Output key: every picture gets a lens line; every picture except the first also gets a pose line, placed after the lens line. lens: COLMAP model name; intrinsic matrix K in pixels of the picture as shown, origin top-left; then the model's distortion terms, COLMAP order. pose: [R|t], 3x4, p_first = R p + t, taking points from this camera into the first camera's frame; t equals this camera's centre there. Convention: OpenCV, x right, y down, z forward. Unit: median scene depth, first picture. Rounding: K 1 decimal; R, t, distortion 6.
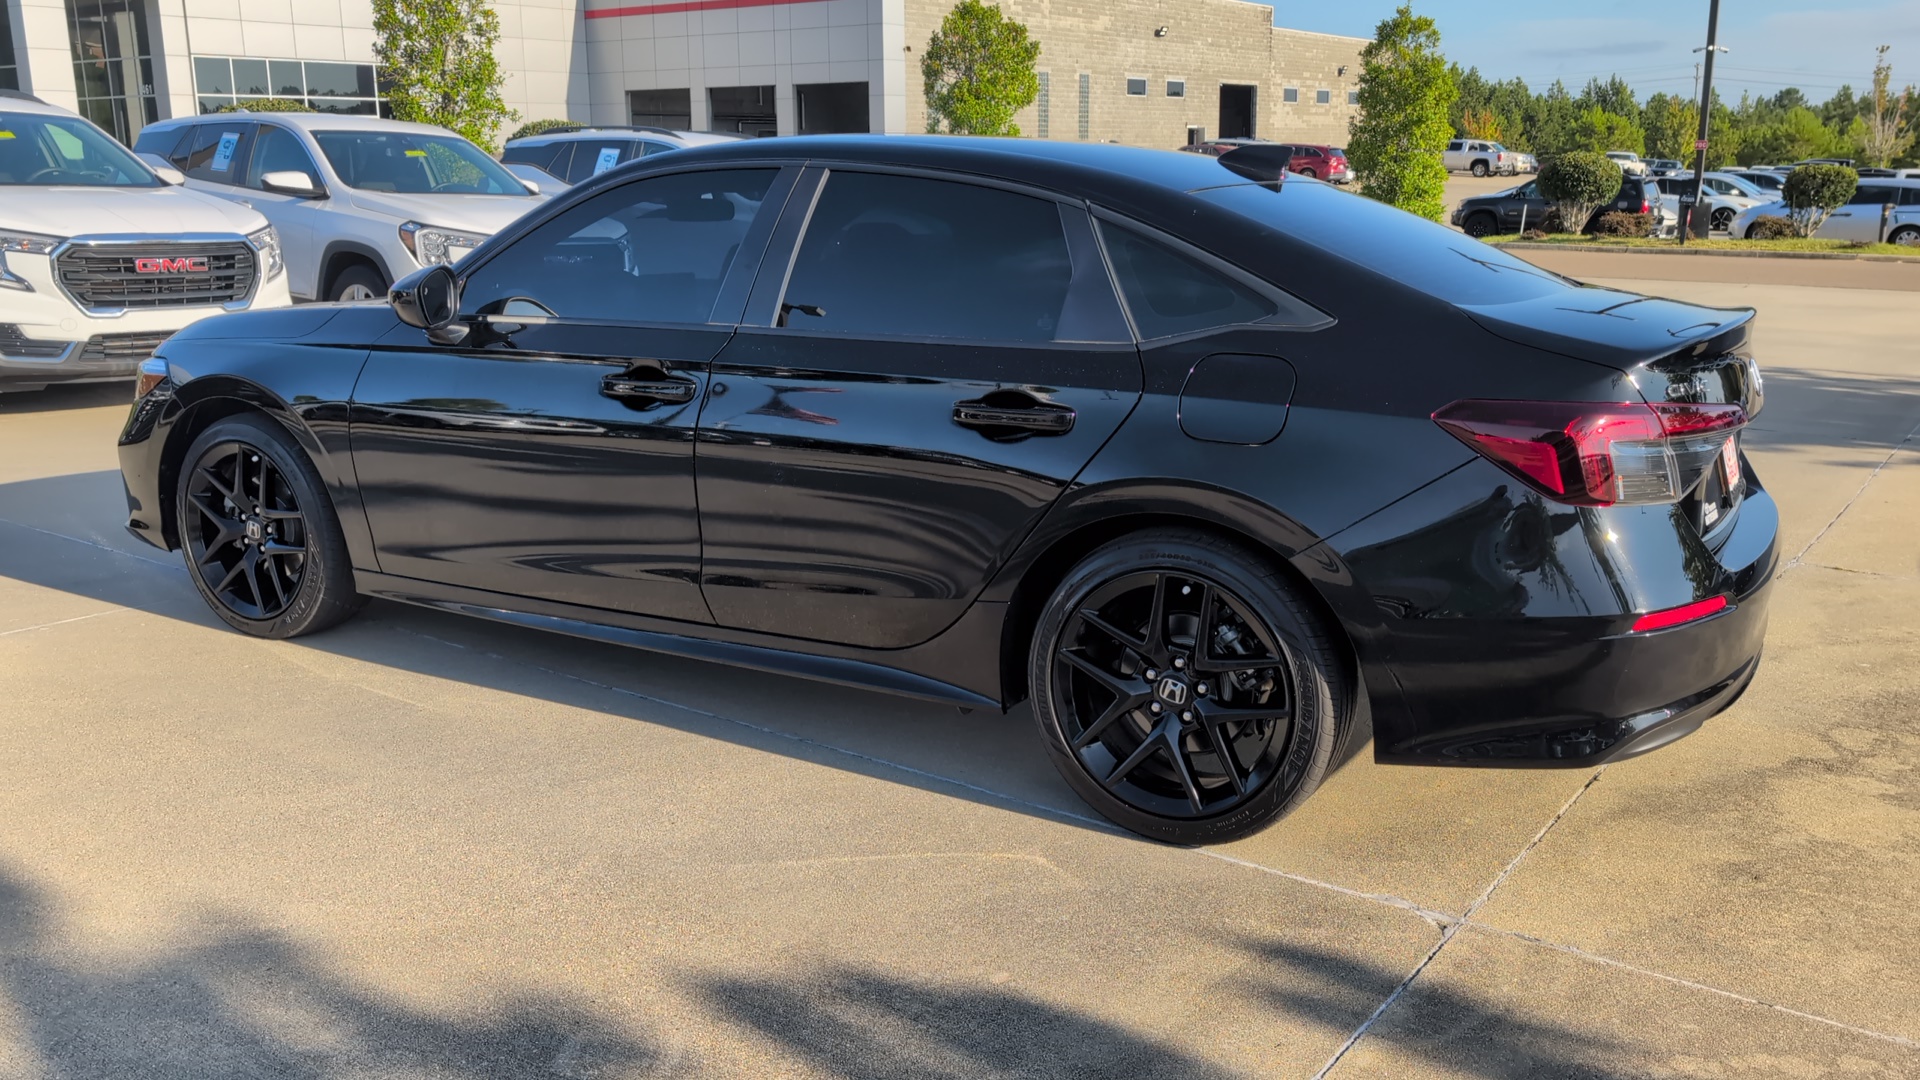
lens RADIAL K [[1605.4, 0, 968.1], [0, 1605.4, 544.5], [0, 0, 1]] dist [0.019782, -0.012838]
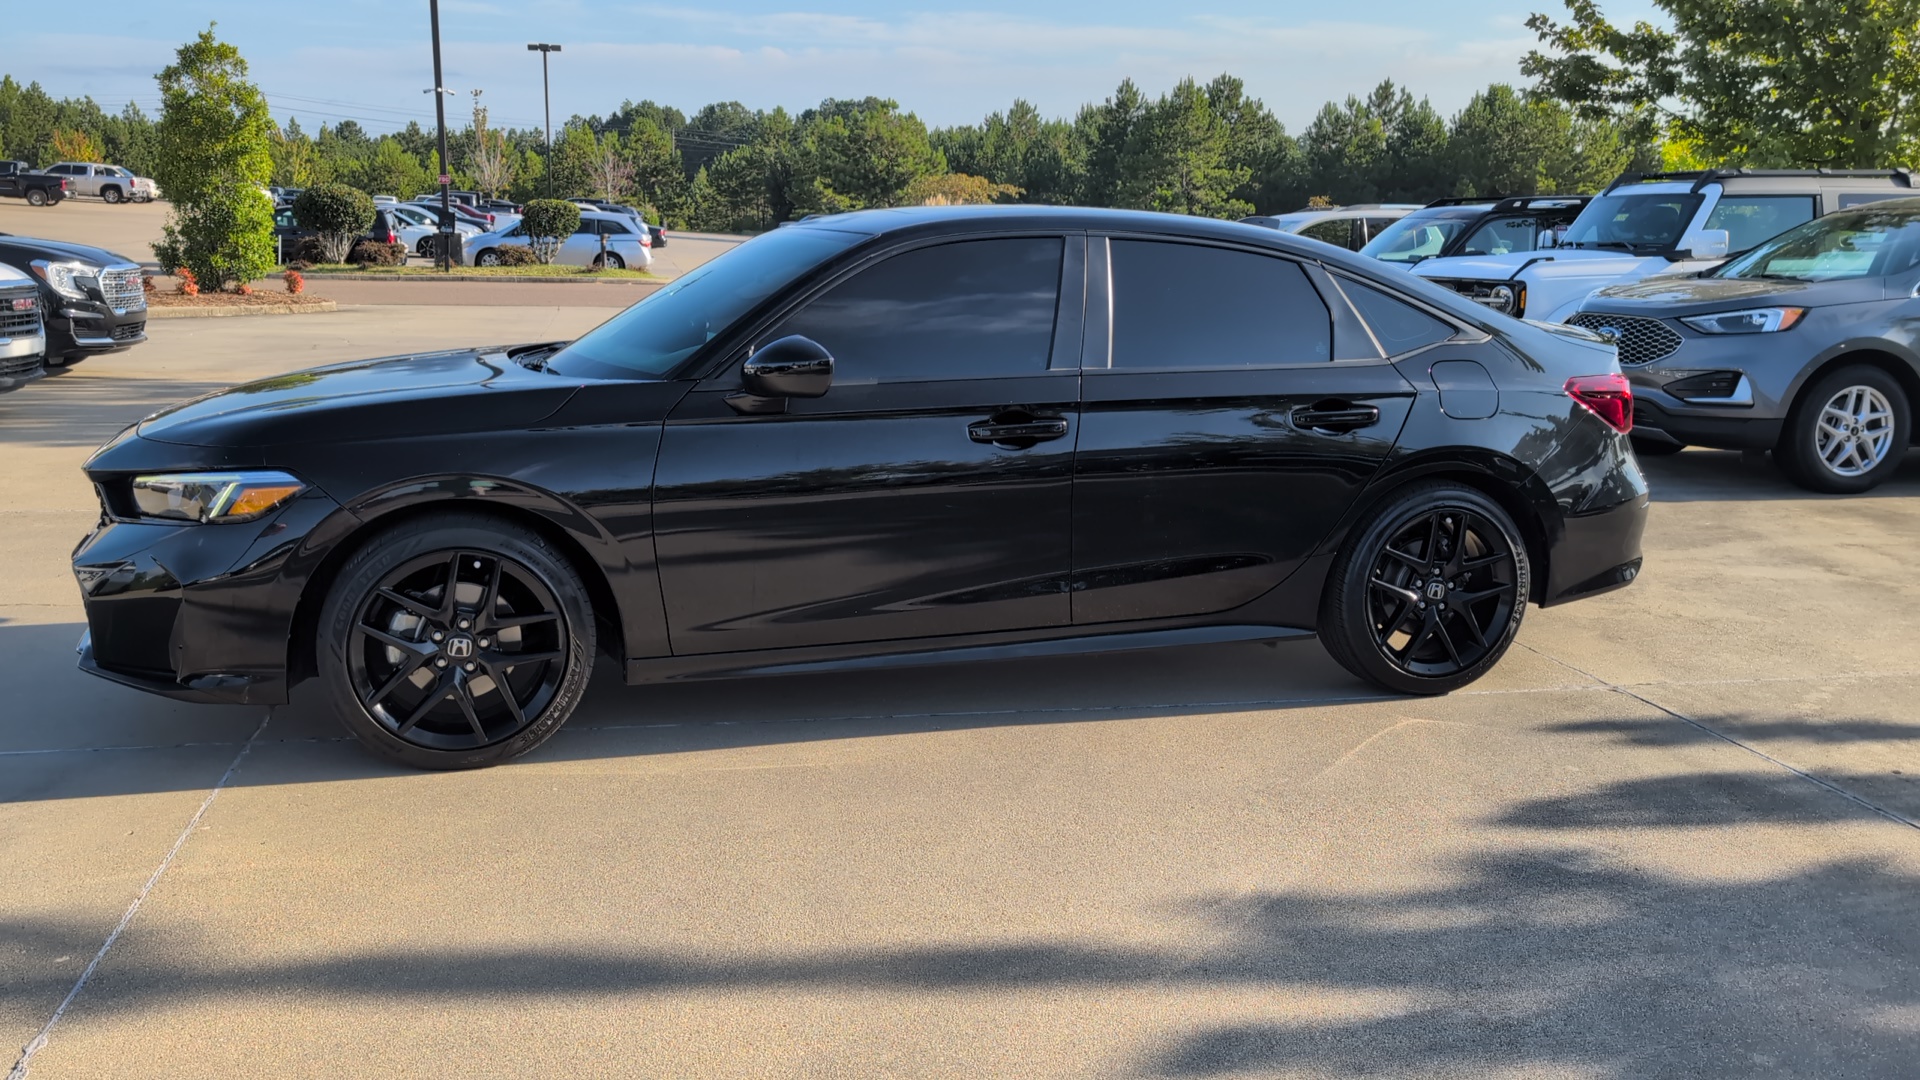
lens RADIAL K [[1613.1, 0, 962.0], [0, 1613.1, 571.5], [0, 0, 1]] dist [-0.008922, -0.013095]
pose [[0.678027, -0.153882, 0.718749, -0.120052], [0.152901, 0.985977, 0.066856, -0.009013], [-0.718958, 0.064567, 0.692048, 0.026021]]
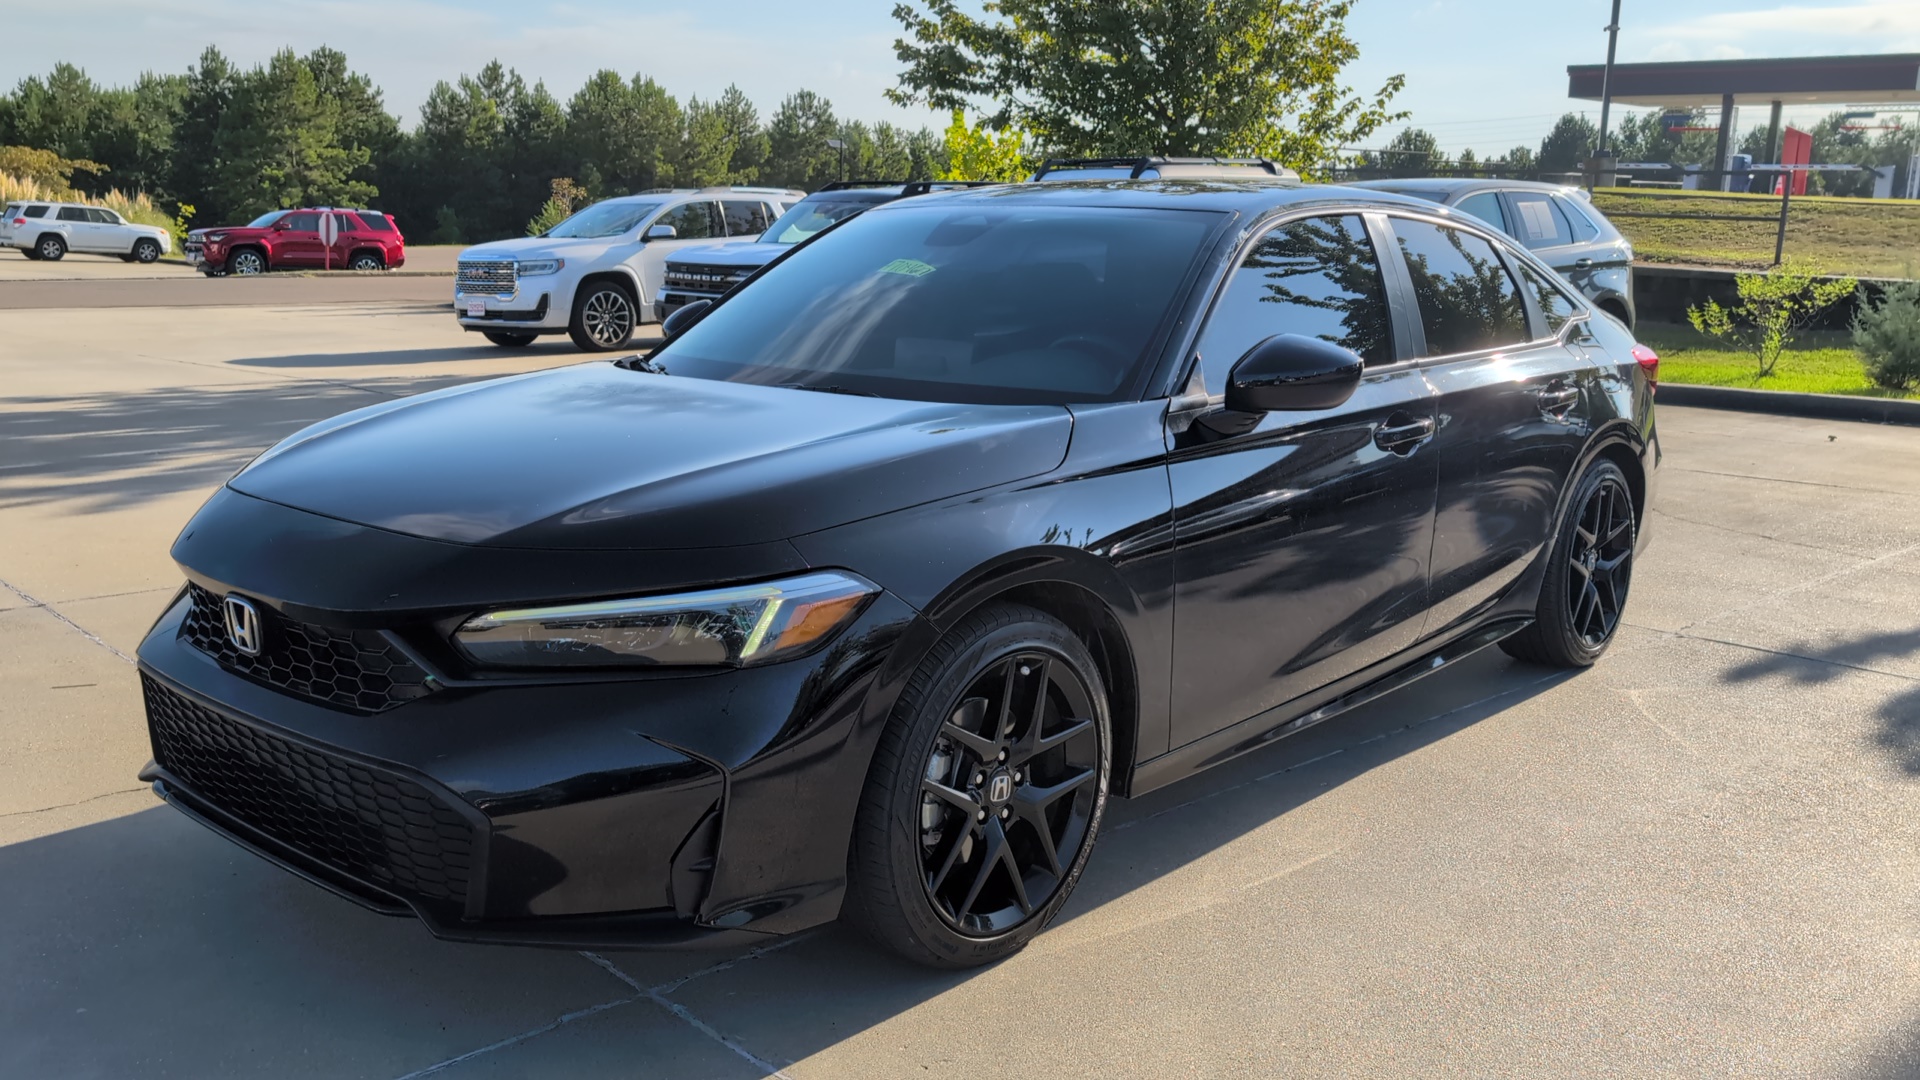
lens RADIAL K [[1605.4, 0, 968.1], [0, 1605.4, 544.5], [0, 0, 1]] dist [0.019782, -0.012838]
pose [[0.190053, -0.199761, 0.961236, -0.140596], [0.204303, 0.965695, 0.160294, -0.027930], [-0.960281, 0.165919, 0.224345, 0.116162]]
